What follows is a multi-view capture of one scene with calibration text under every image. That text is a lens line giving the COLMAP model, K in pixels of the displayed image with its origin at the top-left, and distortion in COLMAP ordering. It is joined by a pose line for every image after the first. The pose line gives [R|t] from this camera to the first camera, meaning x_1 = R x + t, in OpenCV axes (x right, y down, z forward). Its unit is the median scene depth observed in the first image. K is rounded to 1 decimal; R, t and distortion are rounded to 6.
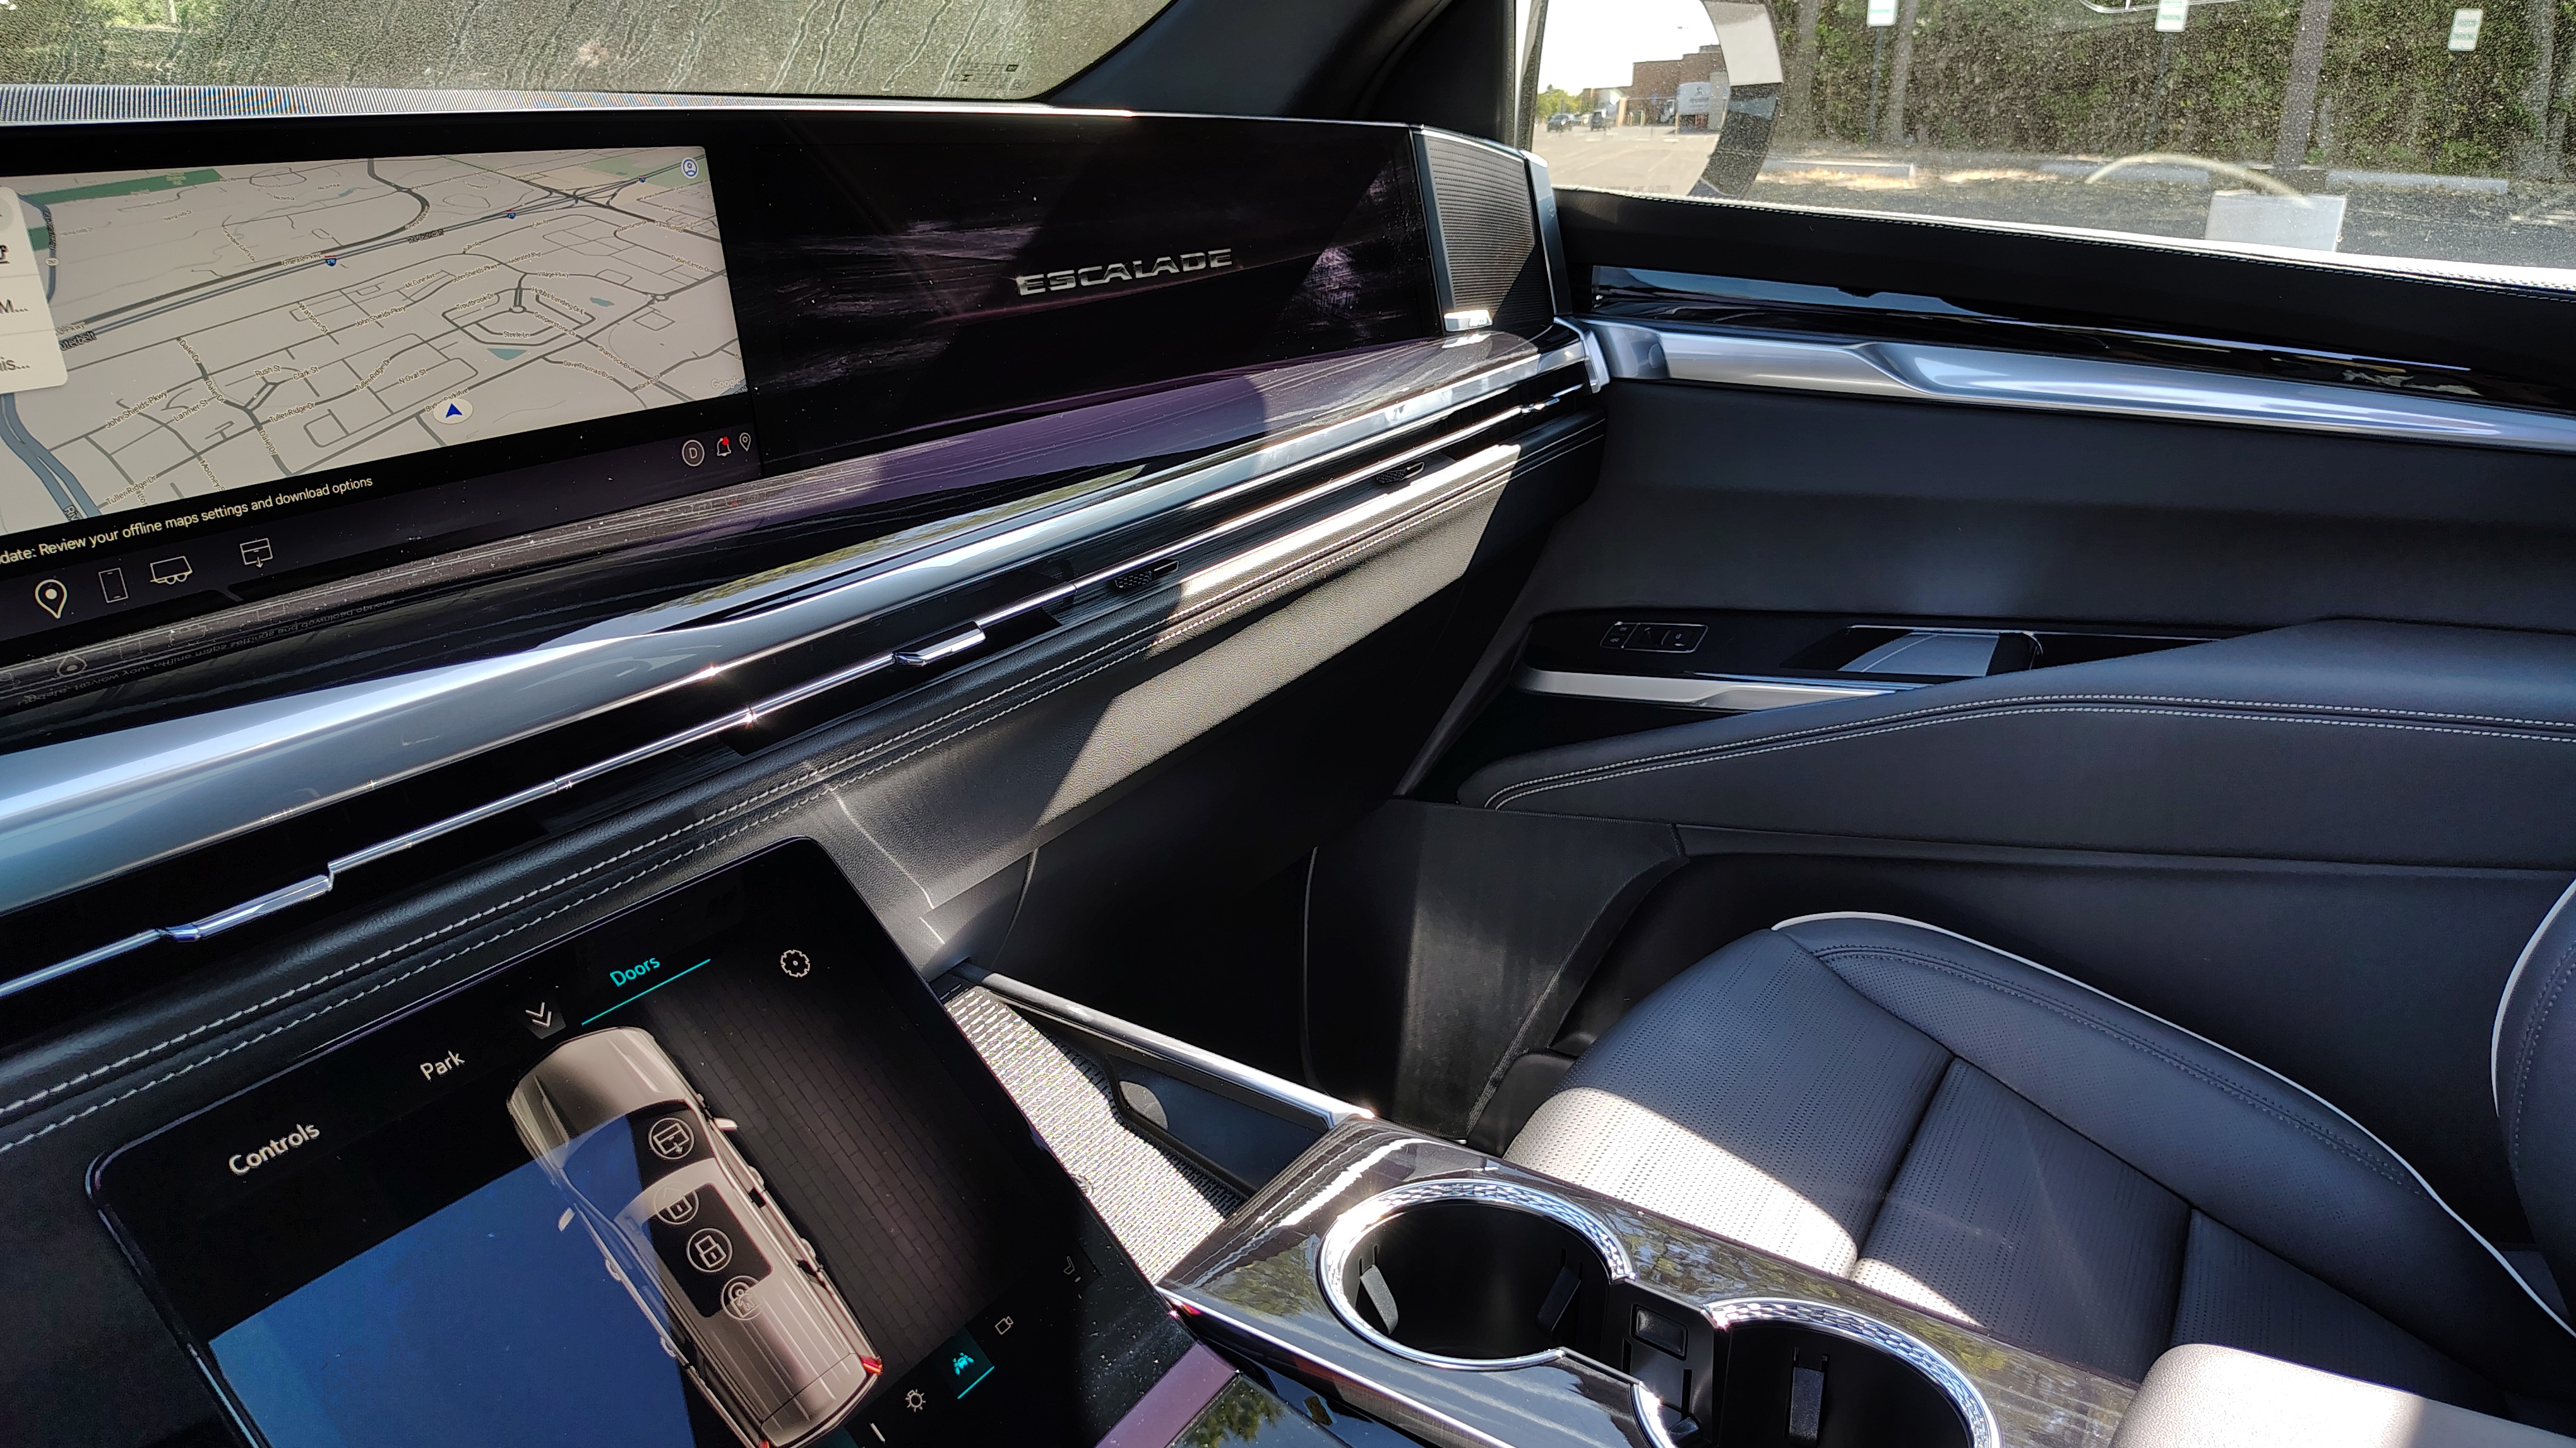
lens RADIAL K [[1812.3, 0, 1288.0], [0, 1812.3, 724.0], [0, 0, 1]] dist [0.074848, -0.069781]
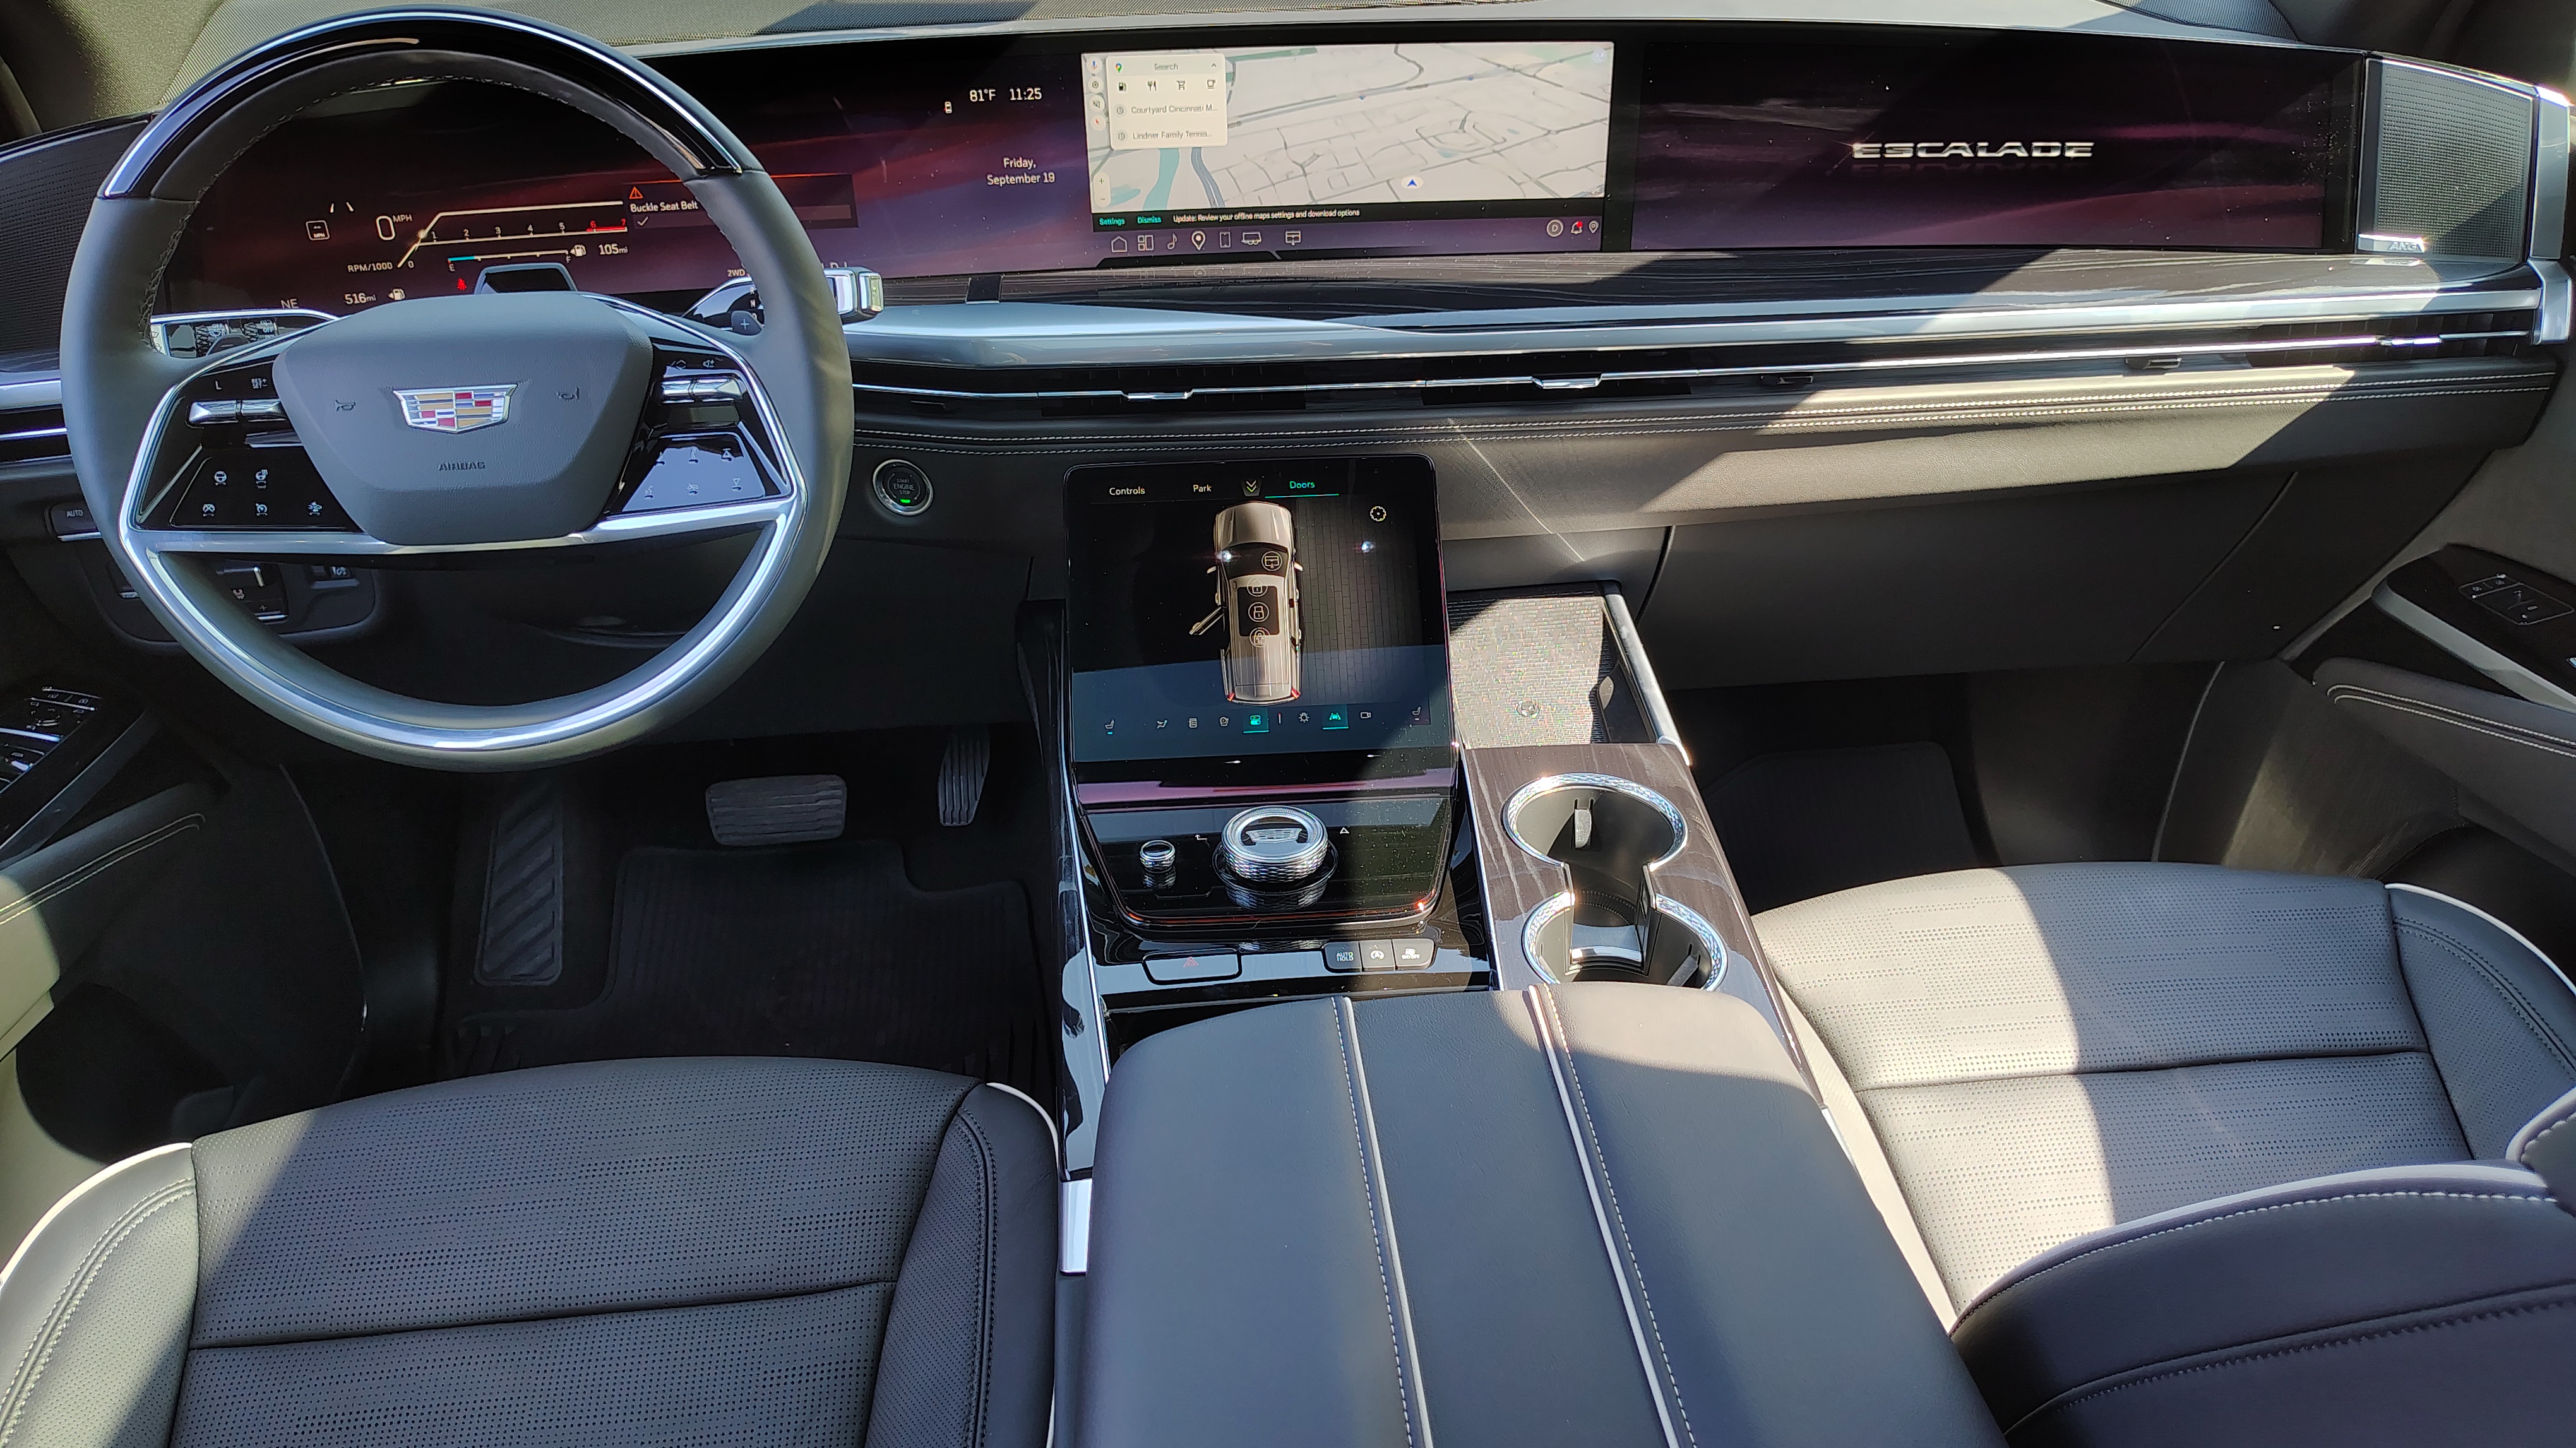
lens RADIAL K [[1812.3, 0, 1288.0], [0, 1812.3, 724.0], [0, 0, 1]] dist [0.074848, -0.069781]
pose [[0.595990, 0.426458, -0.680389, 0.952179], [-0.277799, 0.904499, 0.323588, -0.233489], [0.753408, -0.003843, 0.657543, -0.309792]]
